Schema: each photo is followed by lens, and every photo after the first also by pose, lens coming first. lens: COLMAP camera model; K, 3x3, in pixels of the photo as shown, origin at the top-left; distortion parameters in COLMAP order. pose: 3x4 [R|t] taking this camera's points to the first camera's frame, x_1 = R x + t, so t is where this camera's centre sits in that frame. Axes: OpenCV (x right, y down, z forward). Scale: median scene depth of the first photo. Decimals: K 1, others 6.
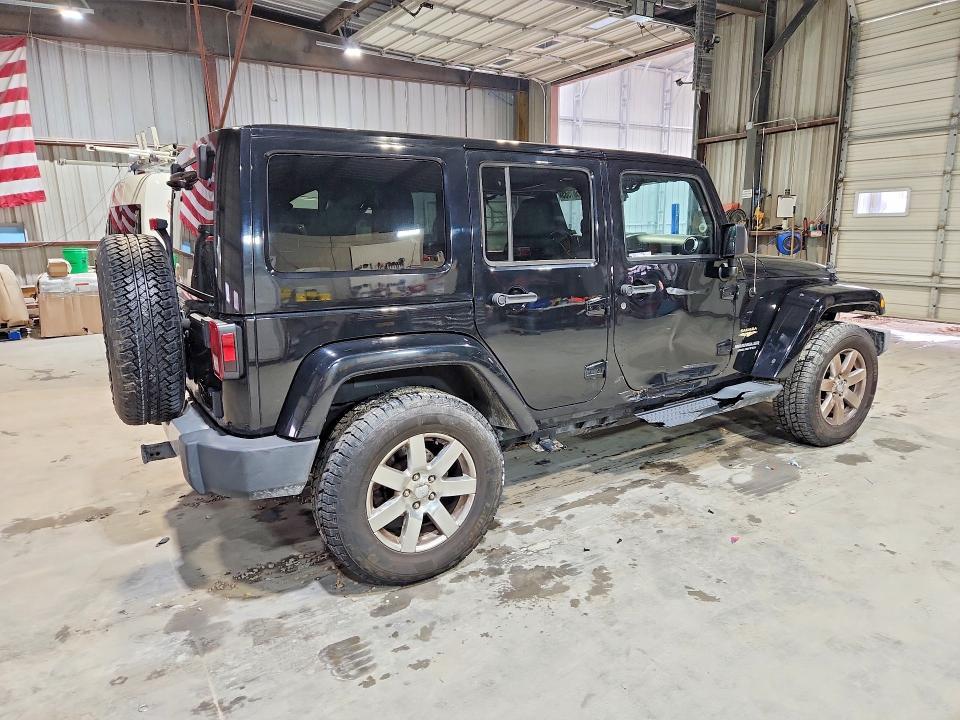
lens RADIAL K [[658.1, 0, 475.6], [0, 658.1, 362.2], [0, 0, 1]] dist [0.037384, -0.018943]
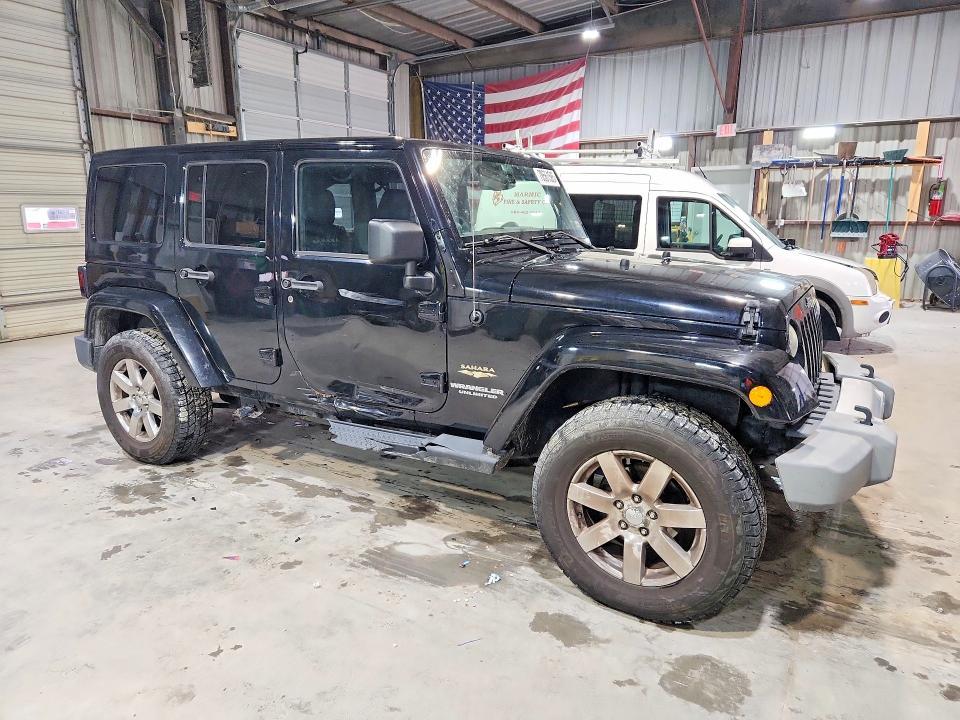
lens RADIAL K [[658.1, 0, 478.3], [0, 658.1, 362.7], [0, 0, 1]] dist [0.037384, -0.018943]
pose [[0.448855, 0.213678, -0.867682, 1.101409], [-0.188619, 0.971768, 0.141737, -0.166827], [0.873472, 0.100042, 0.476486, 0.706539]]
